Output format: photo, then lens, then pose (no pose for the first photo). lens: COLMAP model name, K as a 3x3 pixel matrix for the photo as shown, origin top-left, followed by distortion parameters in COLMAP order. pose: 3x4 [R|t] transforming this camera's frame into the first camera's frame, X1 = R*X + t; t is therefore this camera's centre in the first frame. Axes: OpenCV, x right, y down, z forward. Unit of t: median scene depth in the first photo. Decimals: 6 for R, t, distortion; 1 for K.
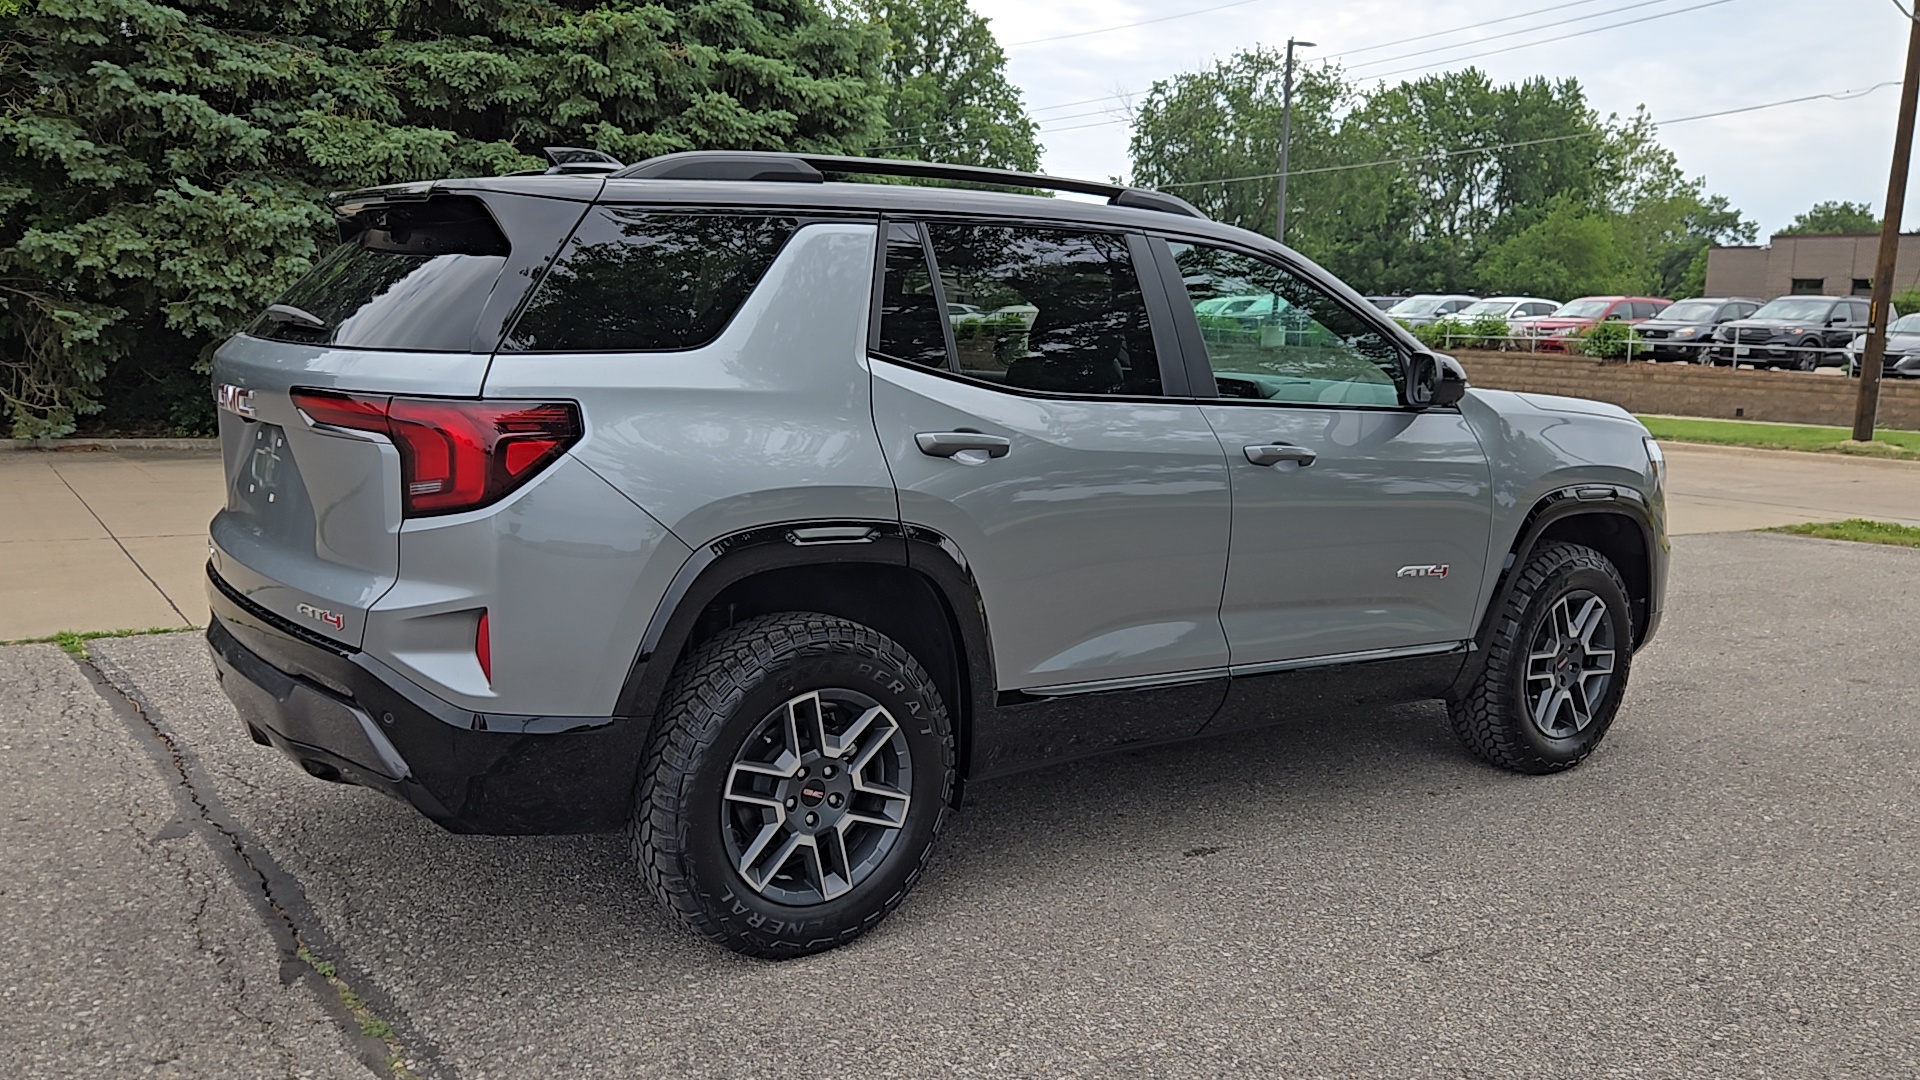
lens RADIAL K [[1609.1, 0, 966.4], [0, 1609.1, 528.1], [0, 0, 1]] dist [0.007580, -0.002350]
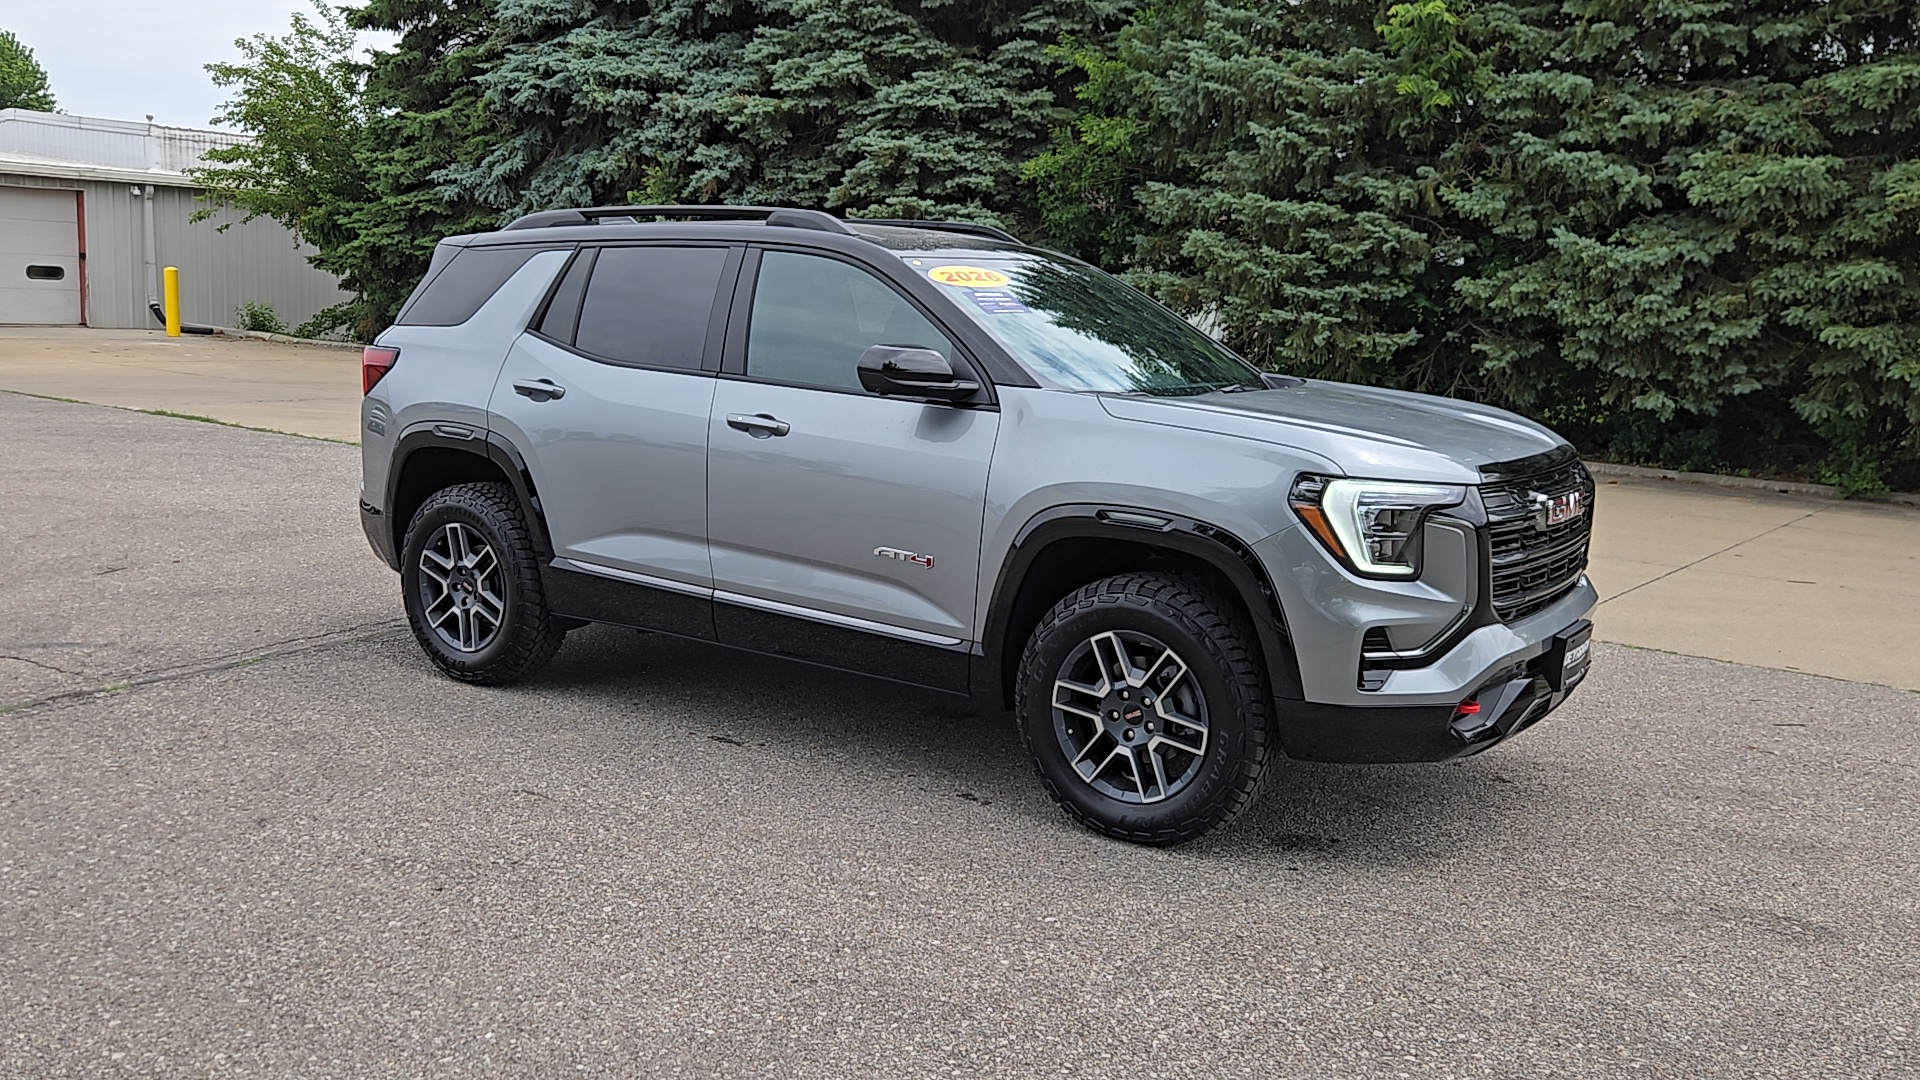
lens RADIAL K [[1609.1, 0, 952.7], [0, 1609.1, 542.1], [0, 0, 1]] dist [0.007580, -0.002350]
pose [[0.329402, 0.119781, -0.936561, 1.646667], [-0.144656, 0.986612, 0.075305, -0.083853], [0.933043, 0.110673, 0.342319, 0.878542]]
